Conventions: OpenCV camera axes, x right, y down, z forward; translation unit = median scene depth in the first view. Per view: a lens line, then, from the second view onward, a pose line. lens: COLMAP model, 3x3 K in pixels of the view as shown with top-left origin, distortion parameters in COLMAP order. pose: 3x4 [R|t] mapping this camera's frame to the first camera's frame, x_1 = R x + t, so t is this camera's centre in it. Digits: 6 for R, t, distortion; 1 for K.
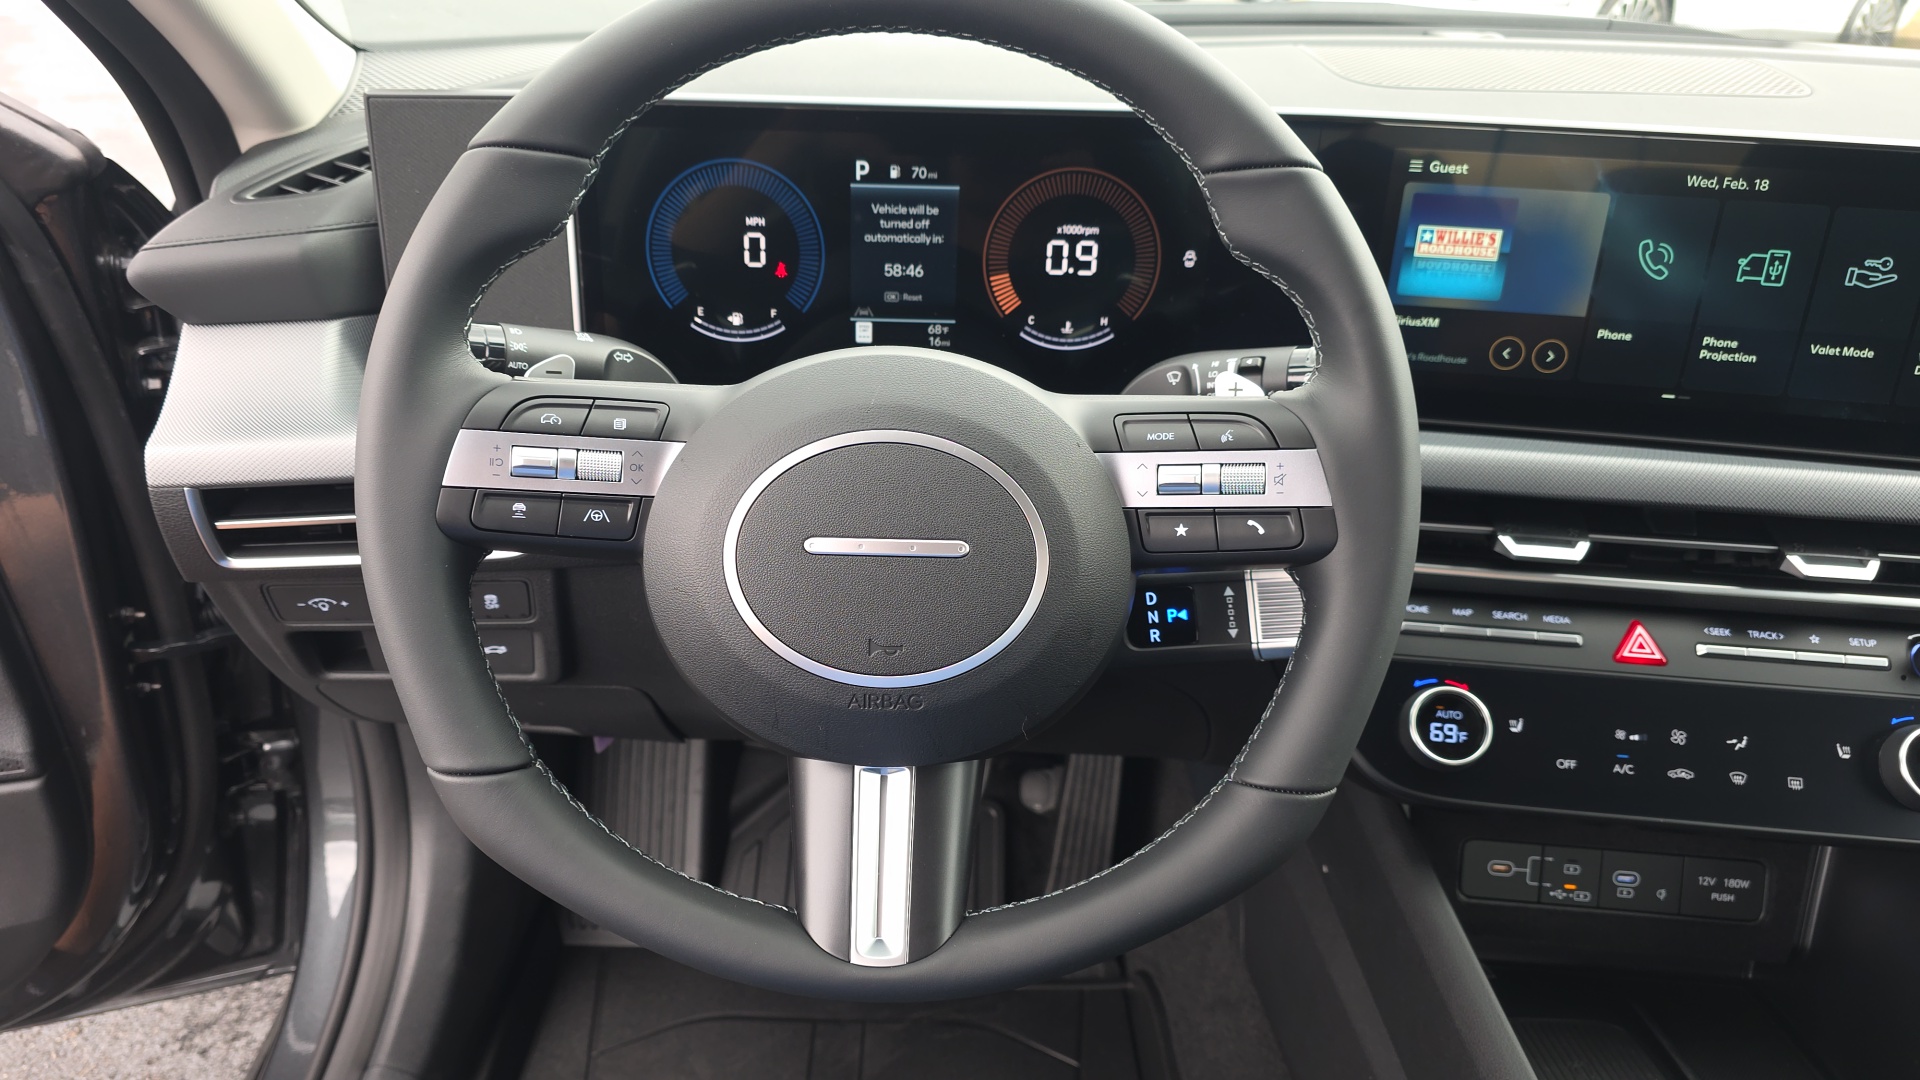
lens RADIAL K [[1314.2, 0, 924.4], [0, 1314.2, 552.0], [0, 0, 1]] dist [0.058731, -0.070289]
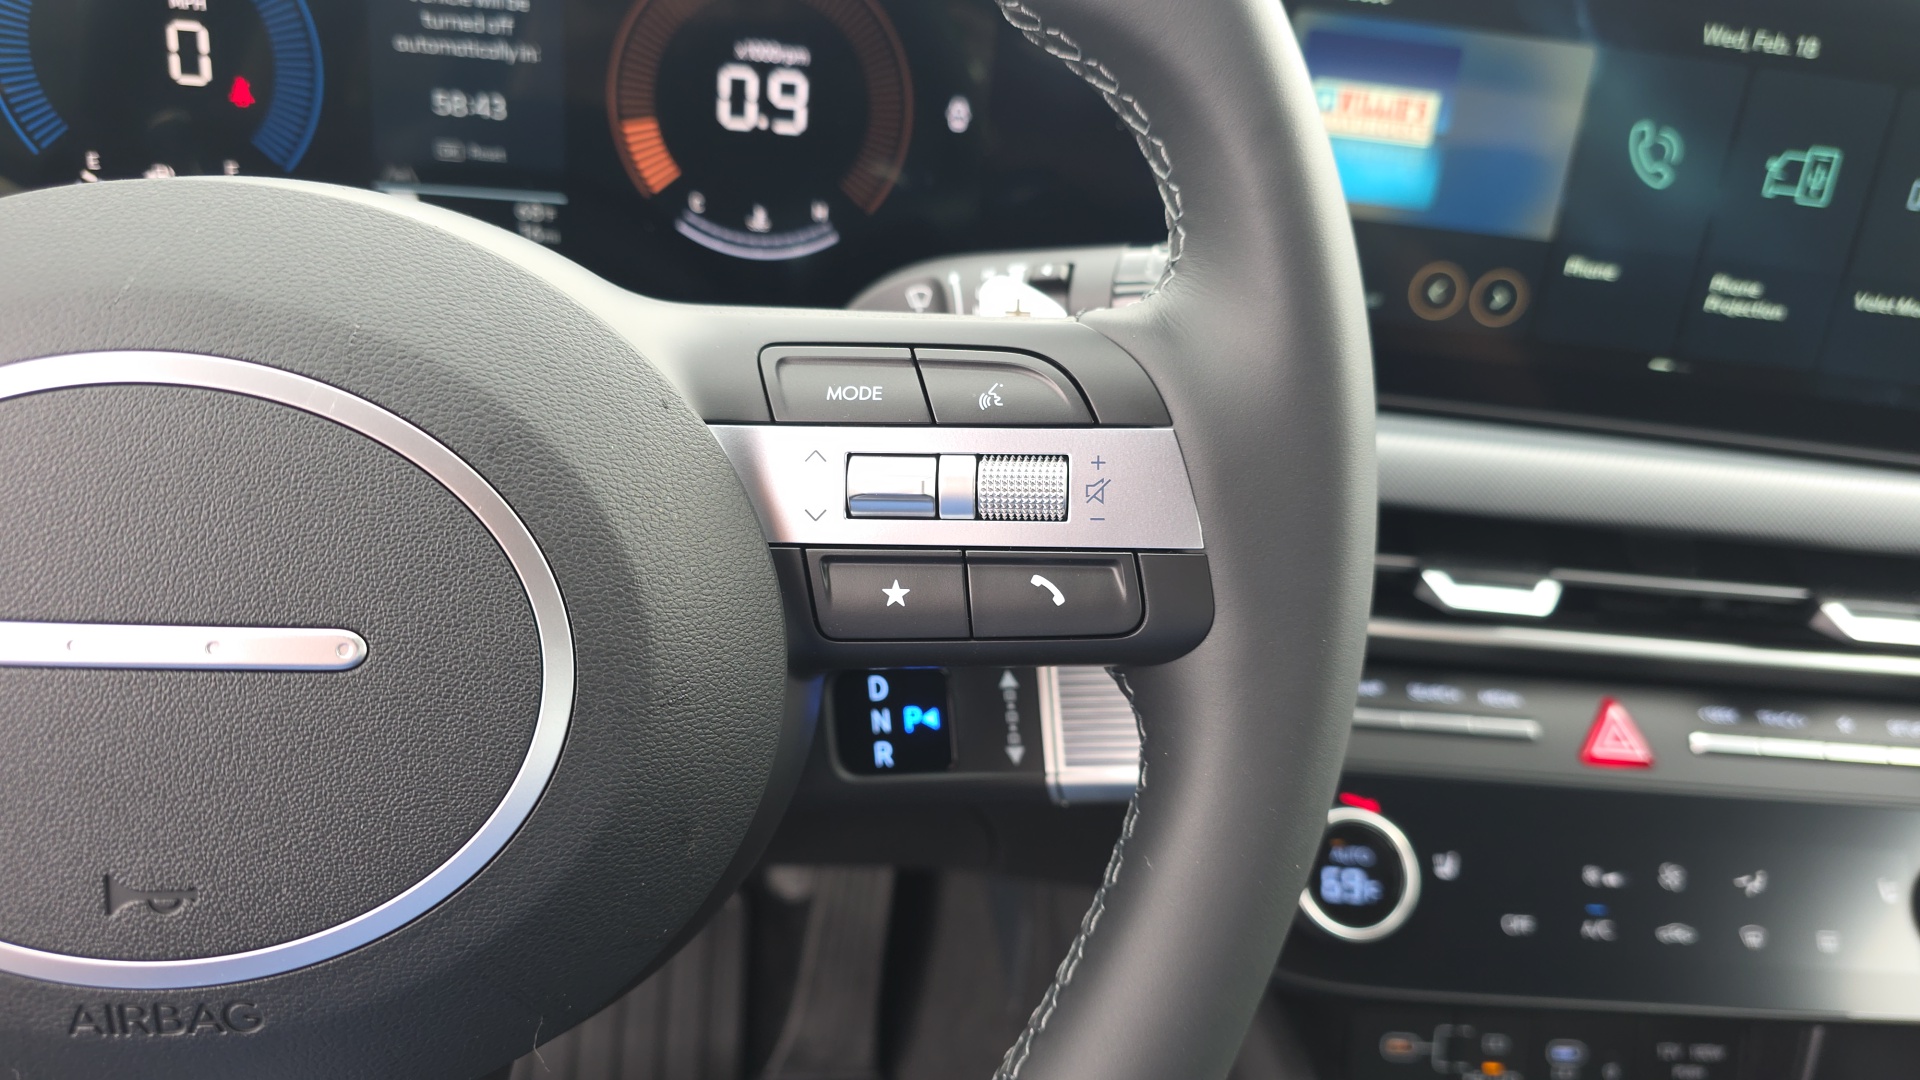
lens RADIAL K [[1341.4, 0, 960.0], [0, 1341.4, 540.0], [0, 0, 1]] dist [0.012560, -0.041678]
pose [[0.987212, 0.009234, 0.159148, 0.106625], [-0.009843, 0.999947, 0.003042, -0.028246], [-0.159111, -0.004570, 0.987250, 0.394089]]
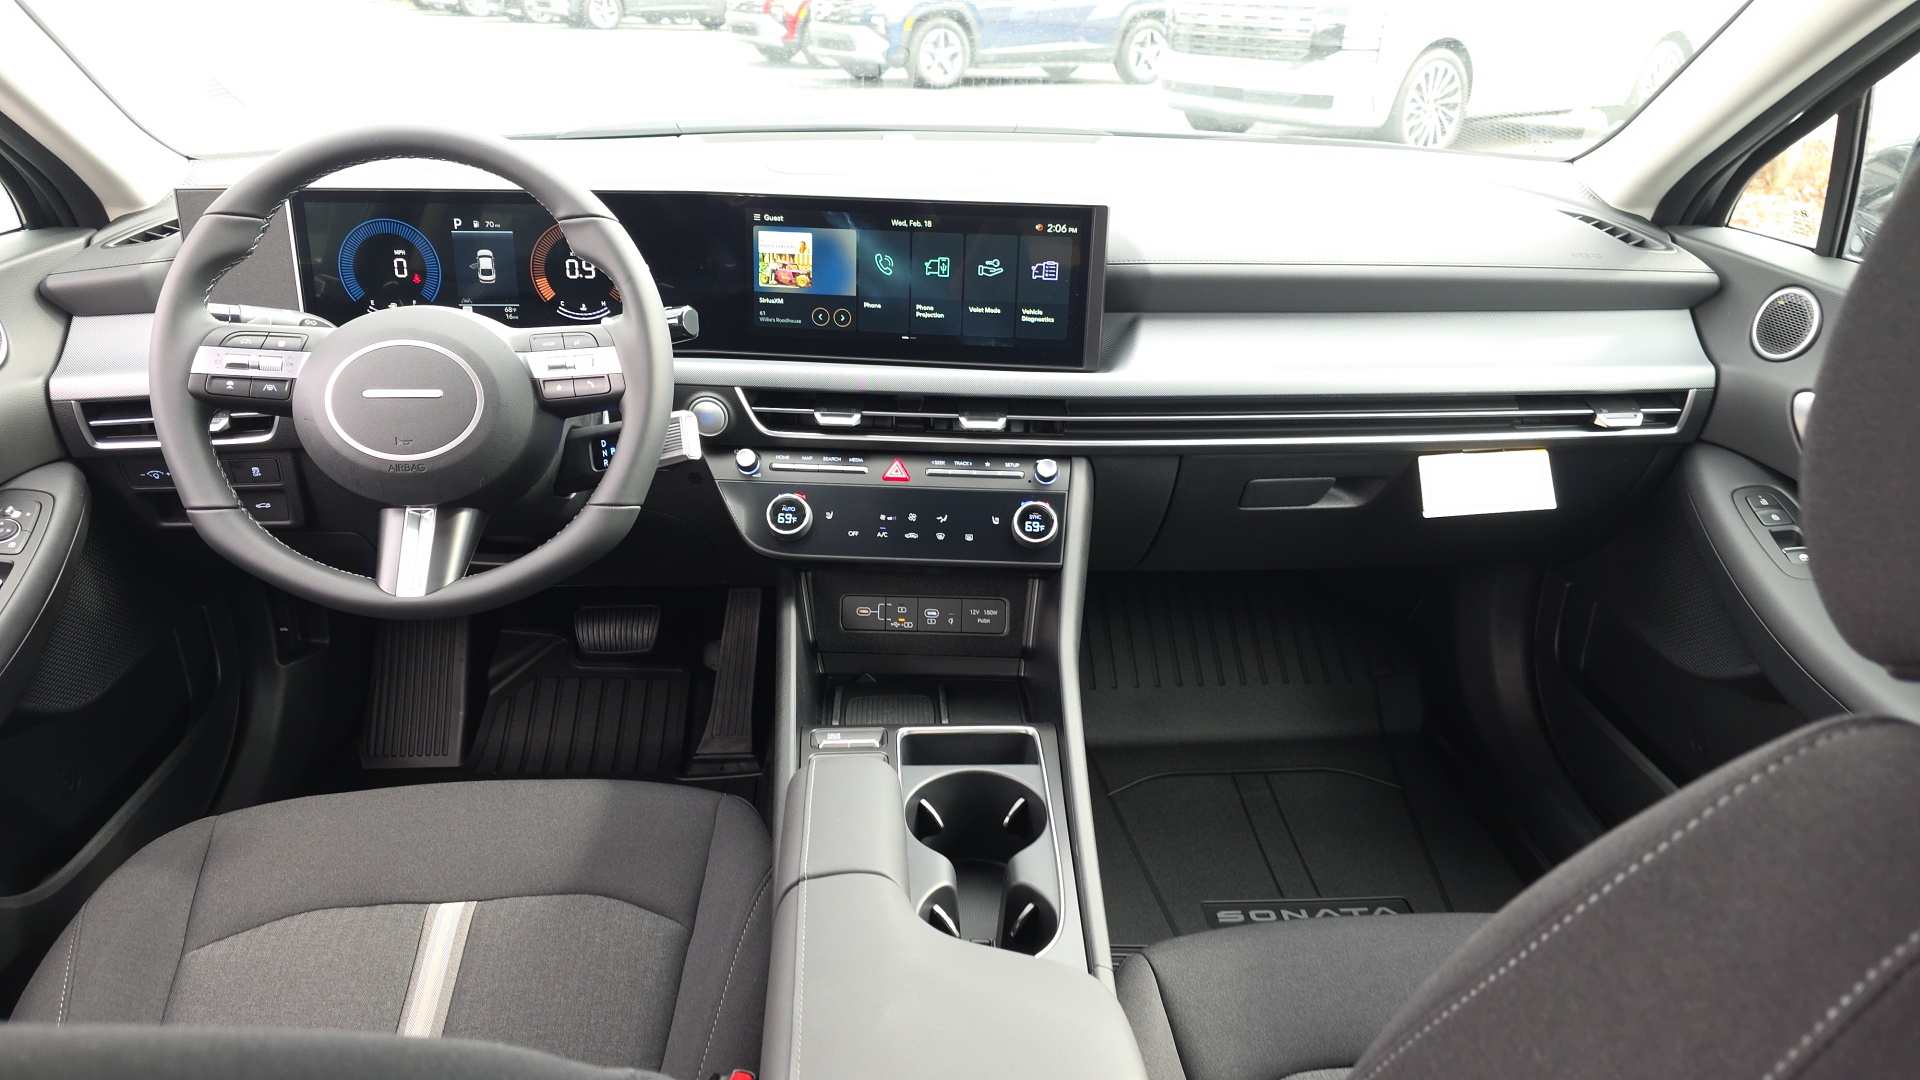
lens RADIAL K [[1295.4, 0, 952.1], [0, 1295.4, 535.5], [0, 0, 1]] dist [0.065914, -0.072040]
pose [[0.998069, -0.034000, 0.051991, 0.527135], [0.036693, 0.997985, -0.051765, 0.261358], [-0.050127, 0.053573, 0.997305, -0.819186]]
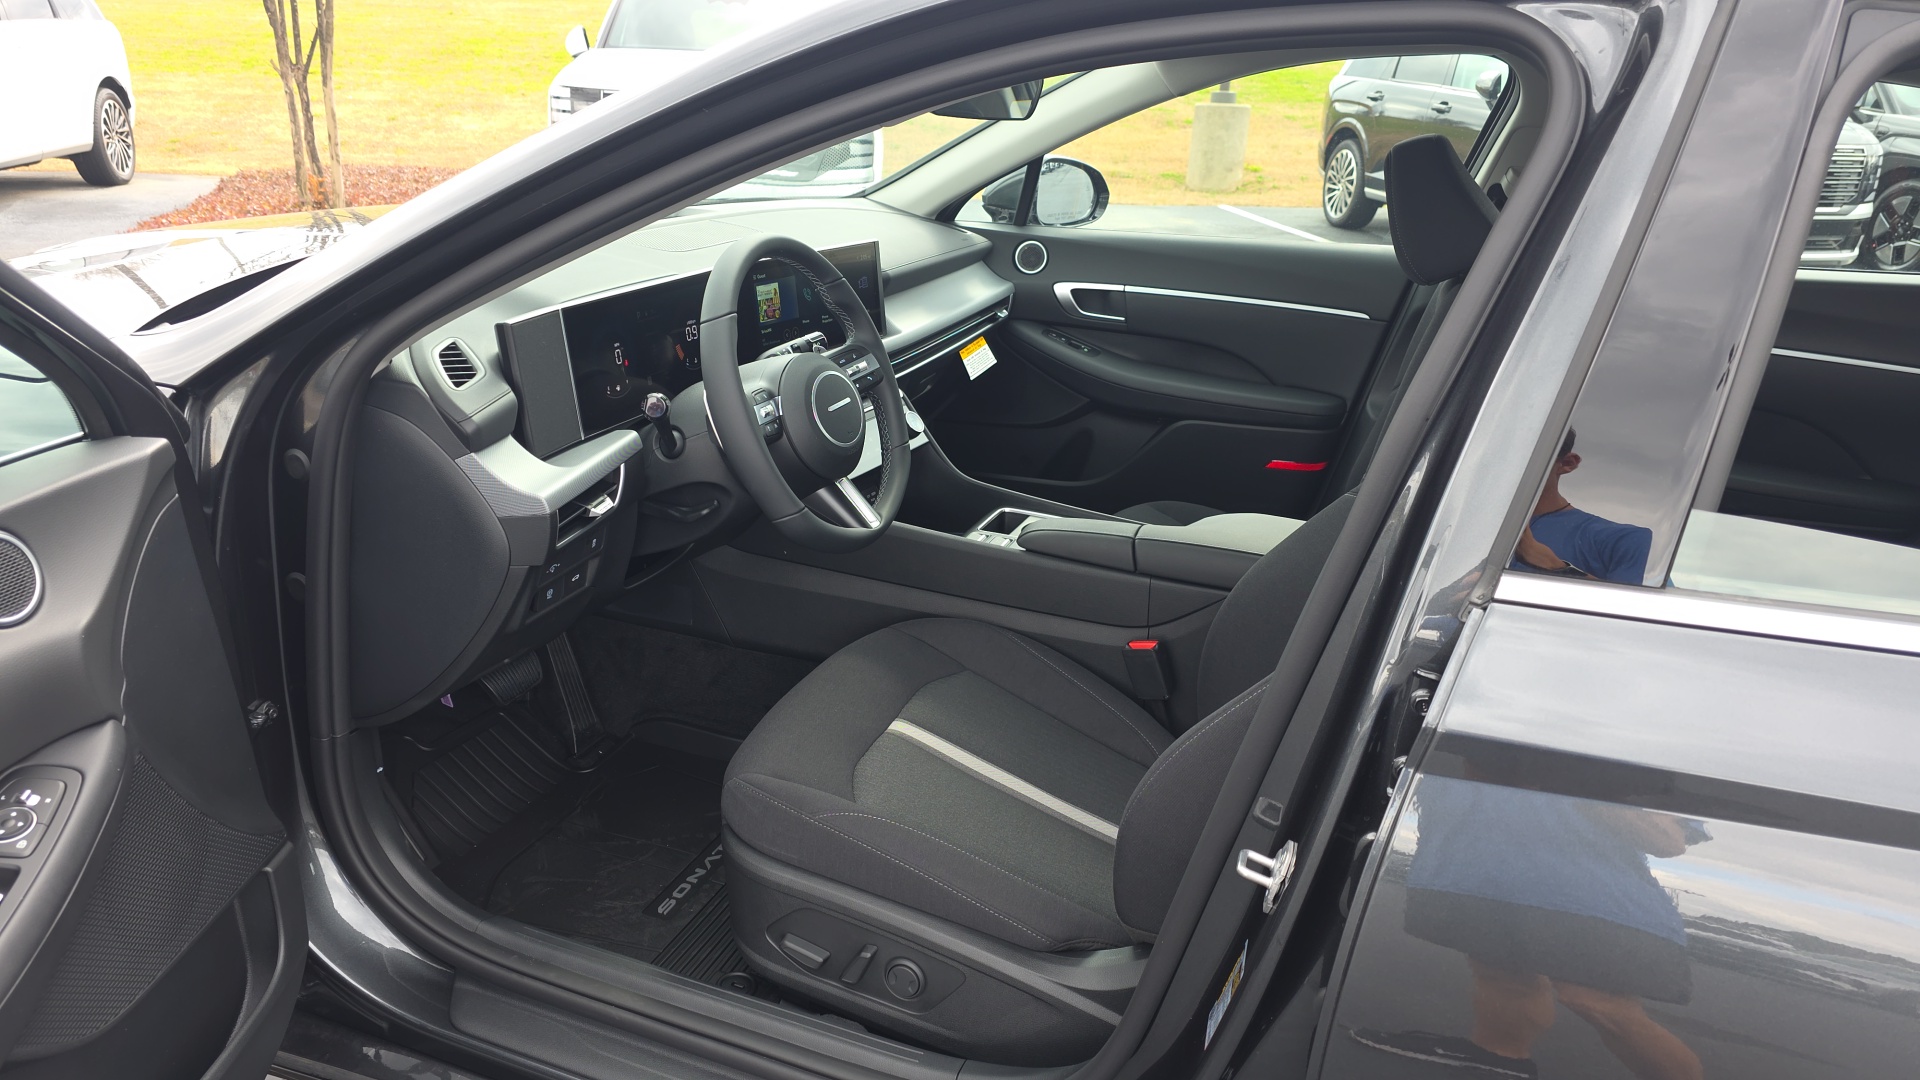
lens RADIAL K [[1295.4, 0, 952.1], [0, 1295.4, 535.5], [0, 0, 1]] dist [0.065914, -0.072040]
pose [[0.354073, -0.337811, 0.872076, -2.073964], [0.390607, 0.900674, 0.190297, -0.158932], [-0.849740, 0.273260, 0.450856, -0.462069]]
